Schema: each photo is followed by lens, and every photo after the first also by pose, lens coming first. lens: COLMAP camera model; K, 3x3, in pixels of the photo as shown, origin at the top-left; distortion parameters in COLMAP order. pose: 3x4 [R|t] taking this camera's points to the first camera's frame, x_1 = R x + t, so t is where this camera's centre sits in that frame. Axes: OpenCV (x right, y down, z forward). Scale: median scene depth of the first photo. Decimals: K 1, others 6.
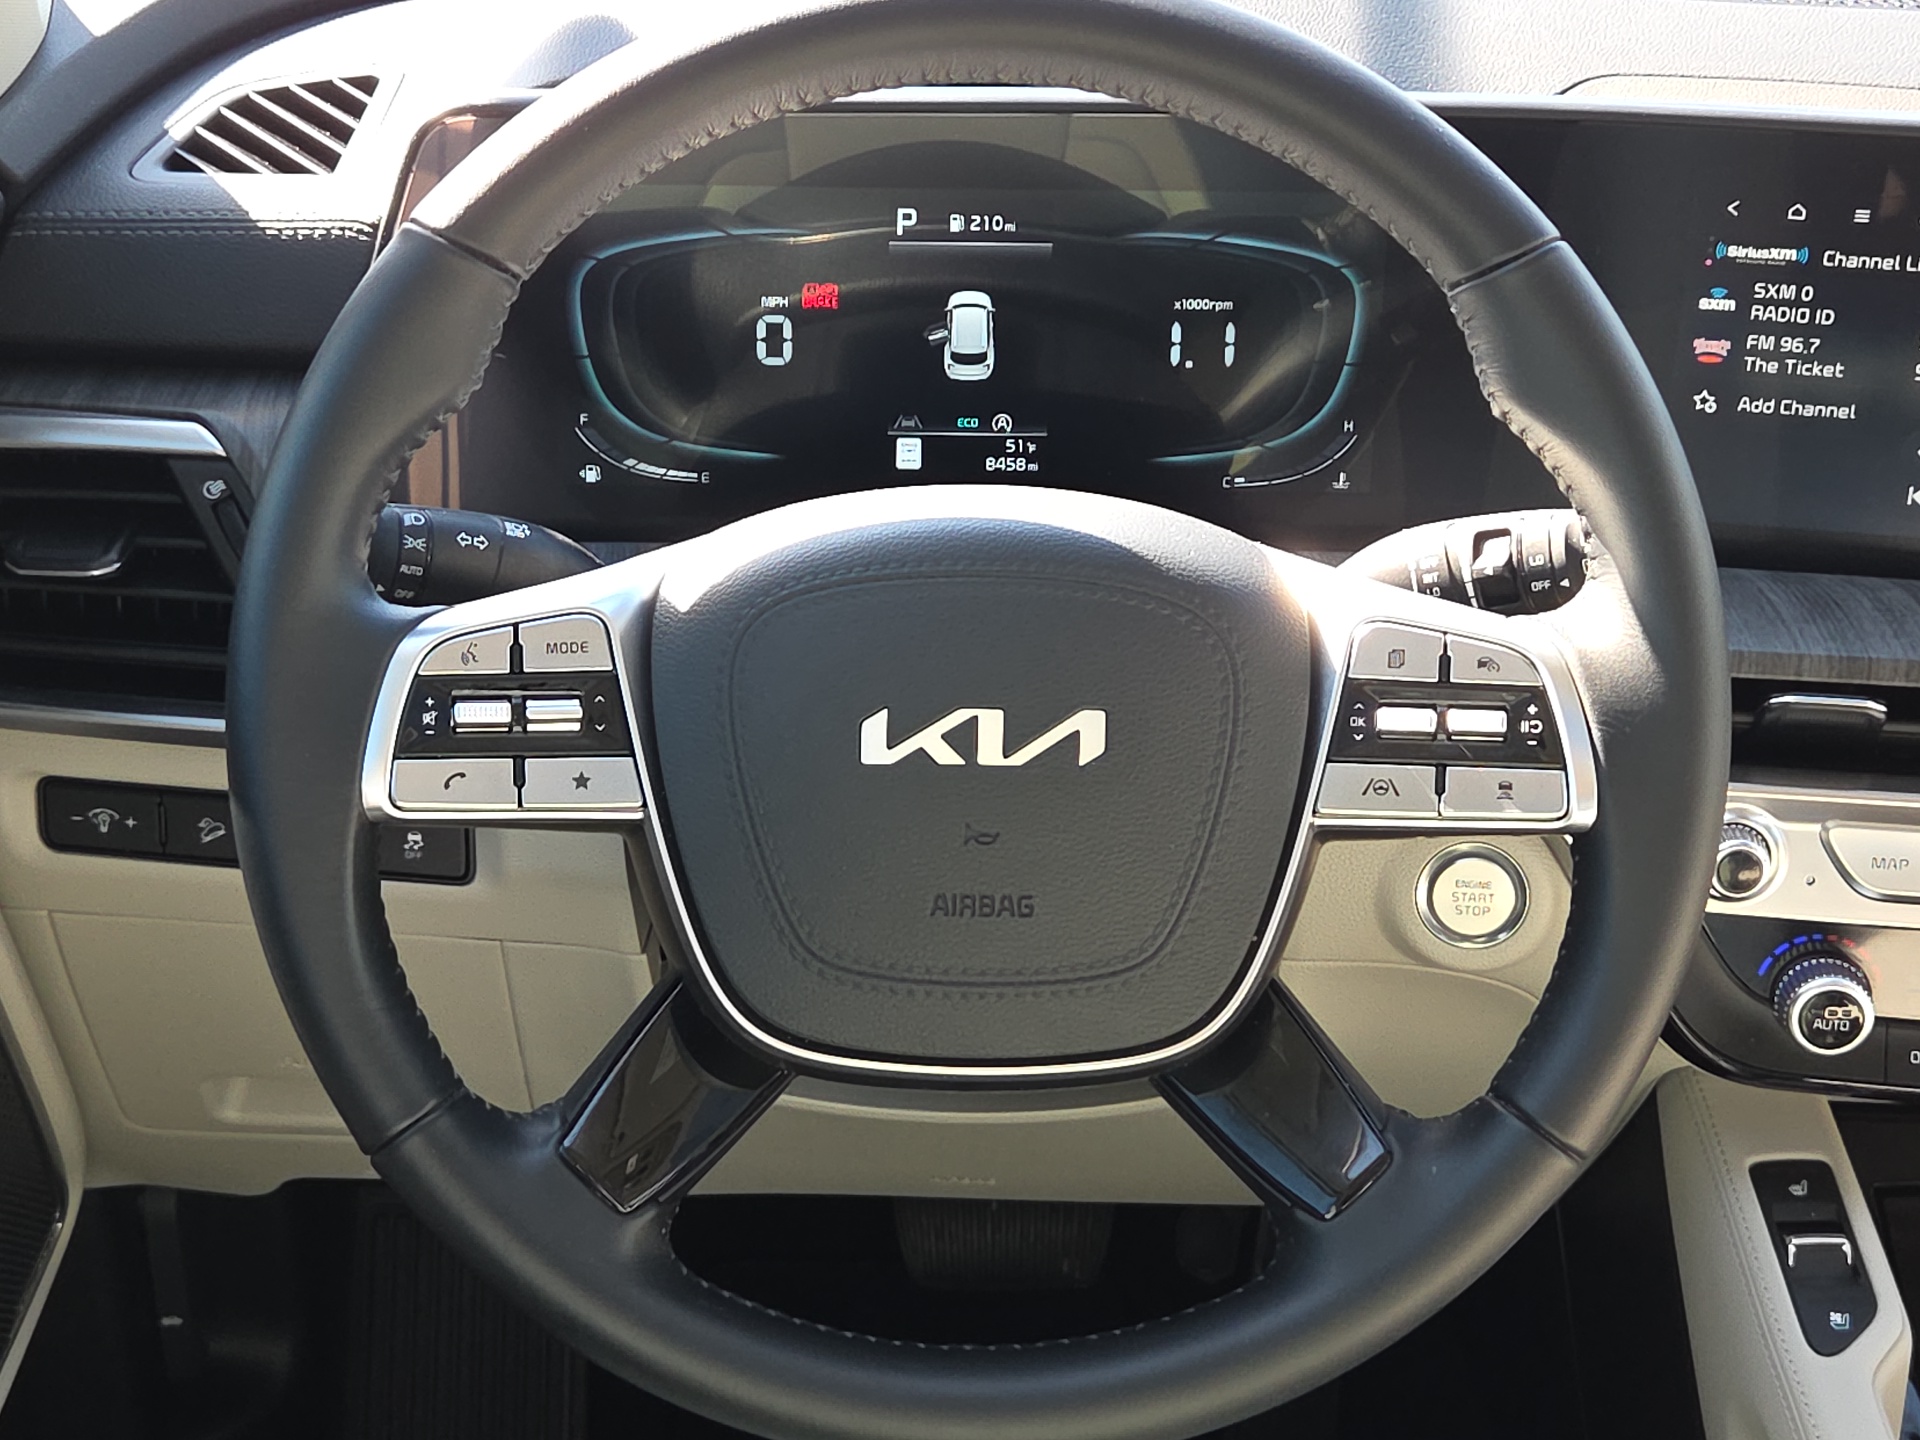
lens RADIAL K [[3143.8, 0, 960.0], [0, 3143.8, 720.0], [0, 0, 1]] dist [0.126044, -0.257704]
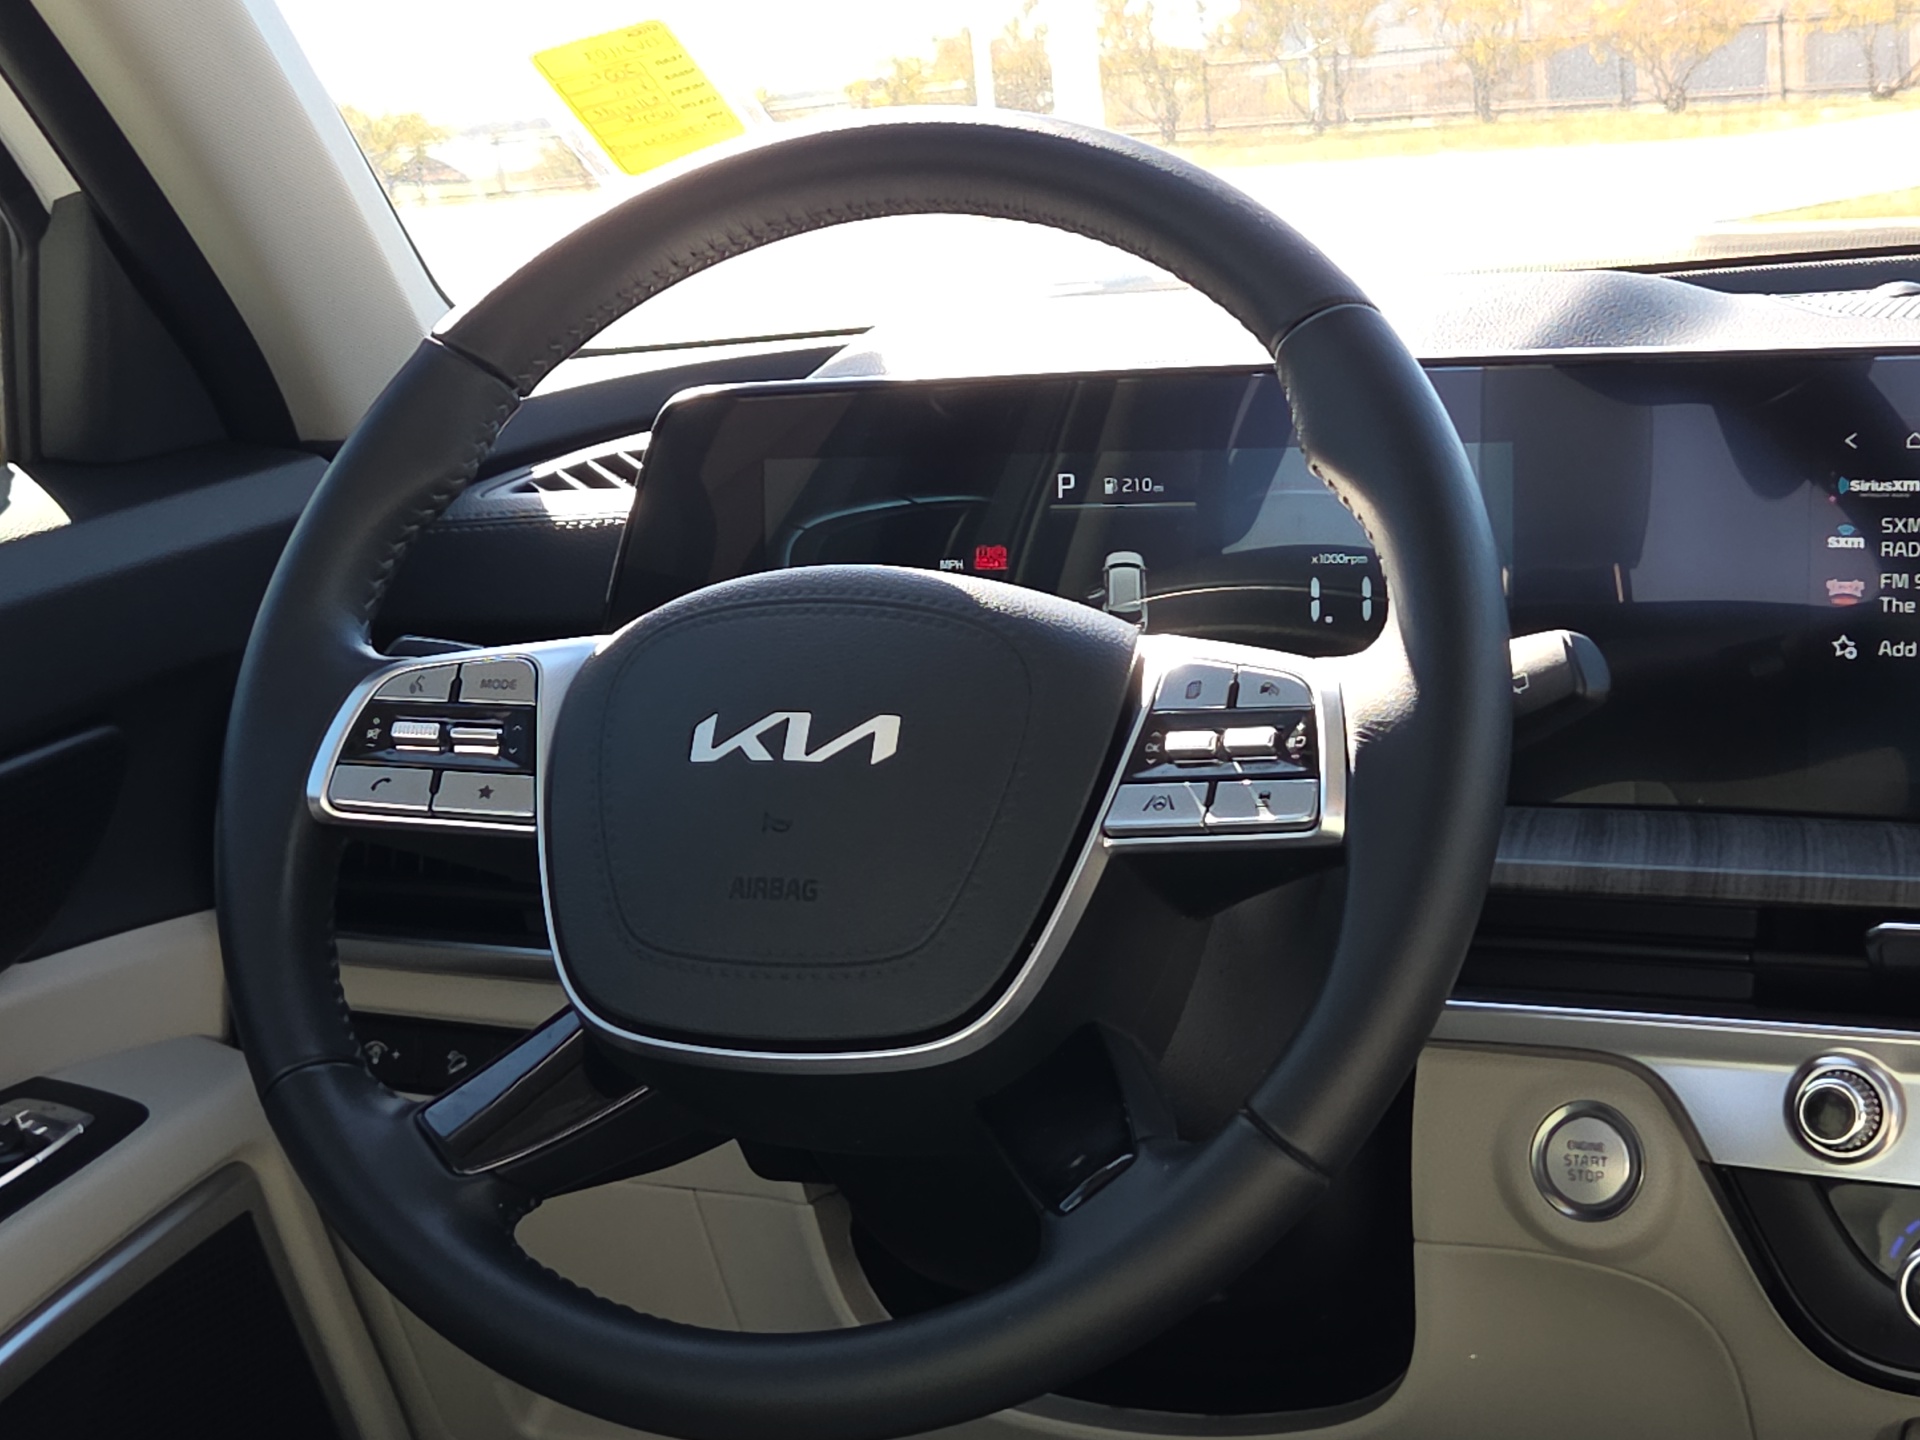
lens RADIAL K [[3617.5, 0, 918.4], [0, 3617.5, 756.3], [0, 0, 1]] dist [0.100753, 0.061959]
pose [[0.912586, -0.002612, -0.408877, 0.535031], [-0.125769, 0.949706, -0.286775, 0.349420], [0.389063, 0.313131, 0.866360, -0.060383]]
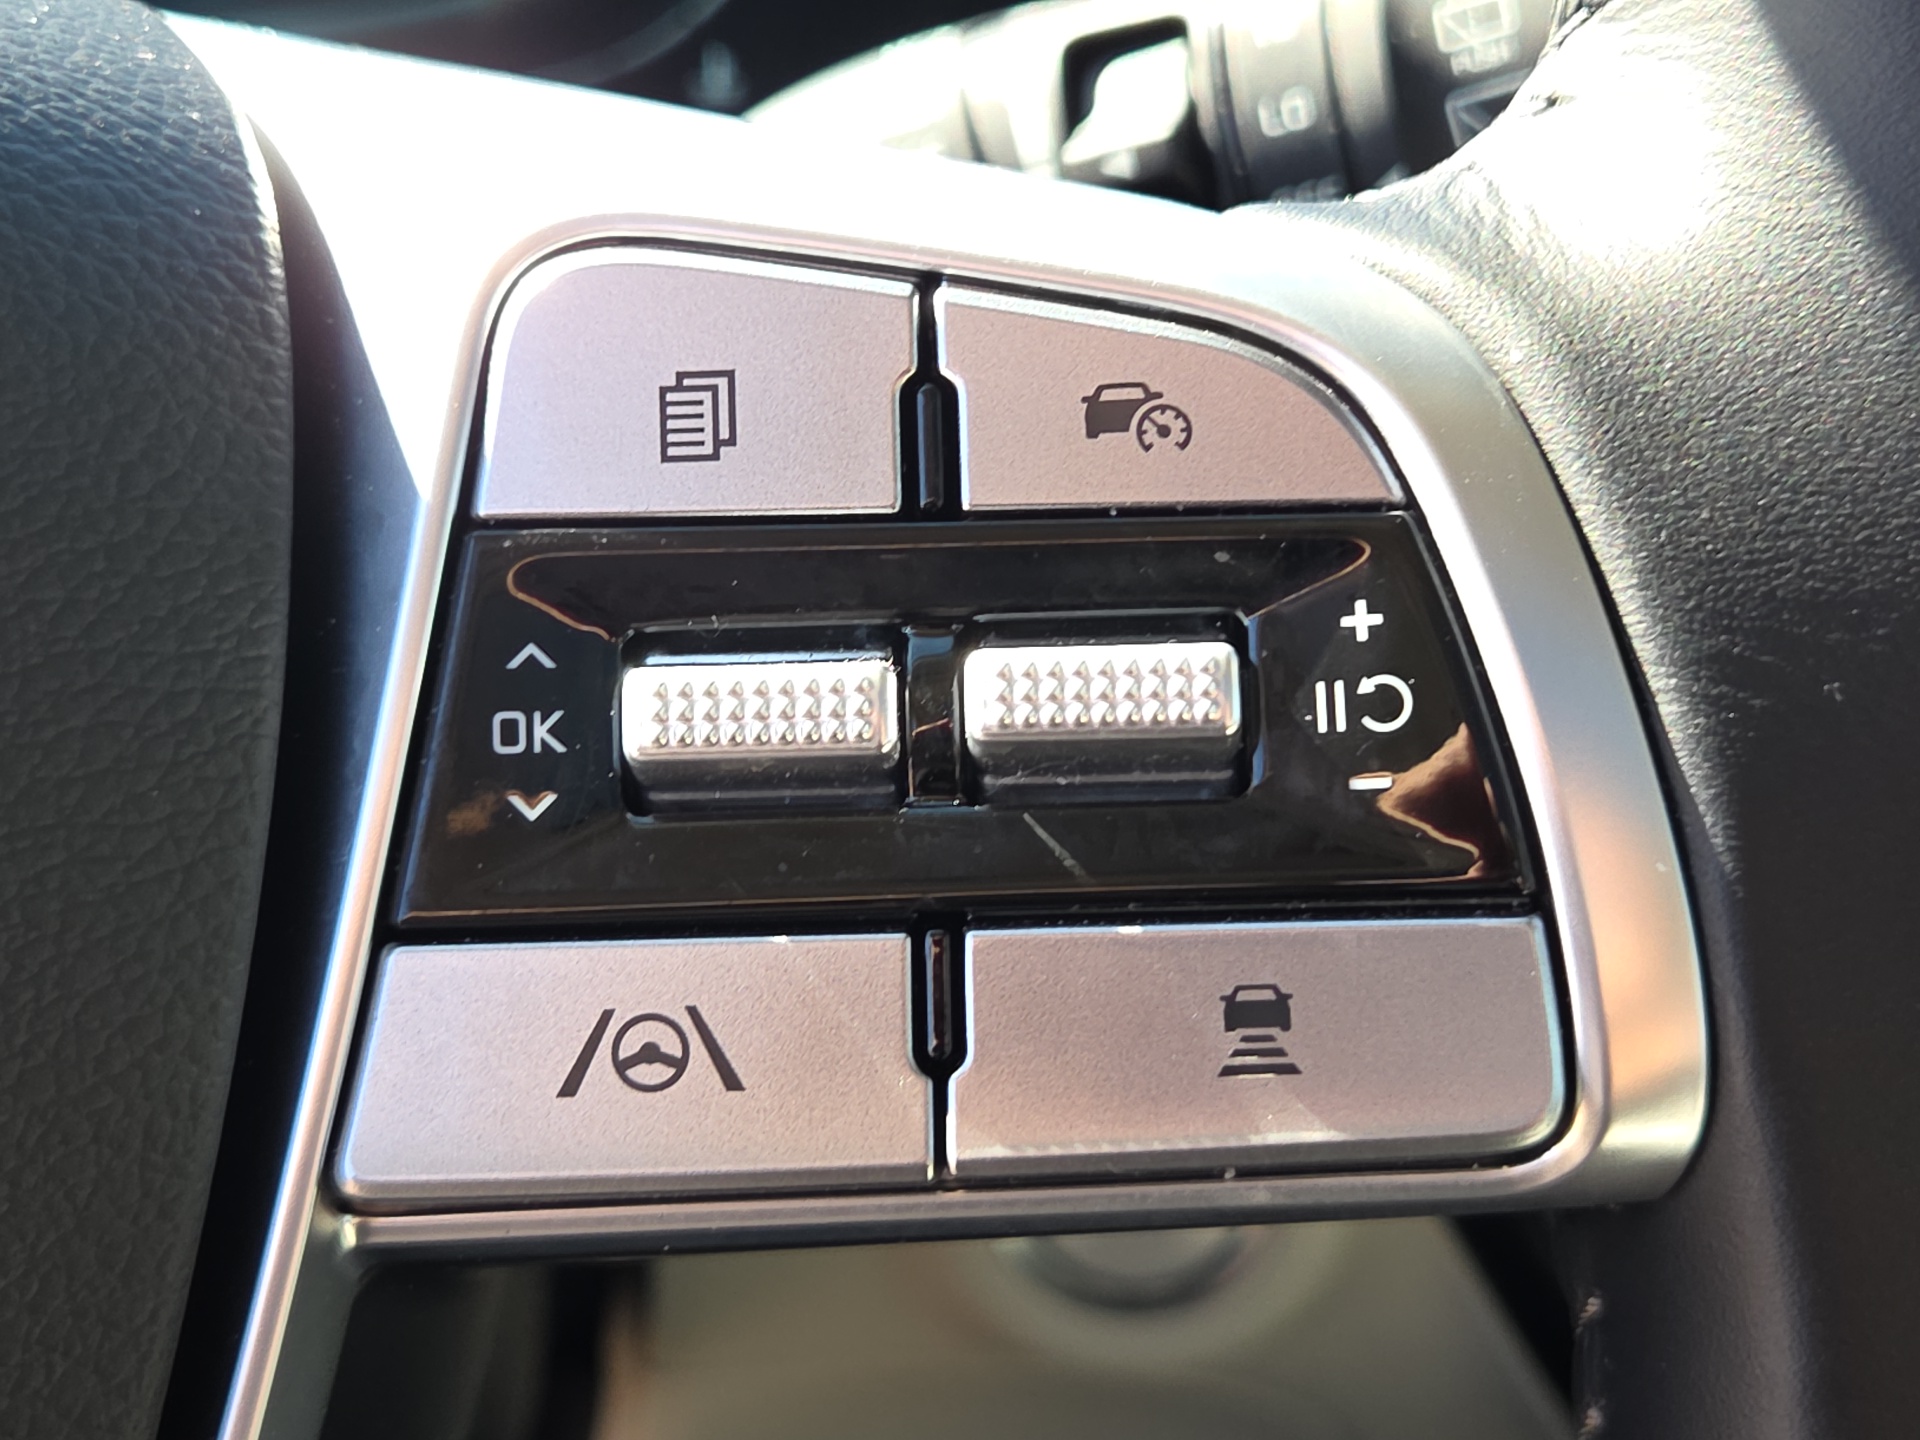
lens RADIAL K [[3323.3, 0, 960.0], [0, 3323.3, 720.0], [0, 0, 1]] dist [0.007230, 0.018887]
pose [[0.992038, -0.059540, 0.110972, 0.128510], [0.060137, 0.998188, -0.002034, 0.001934], [-0.110650, 0.008691, 0.993821, 0.772097]]
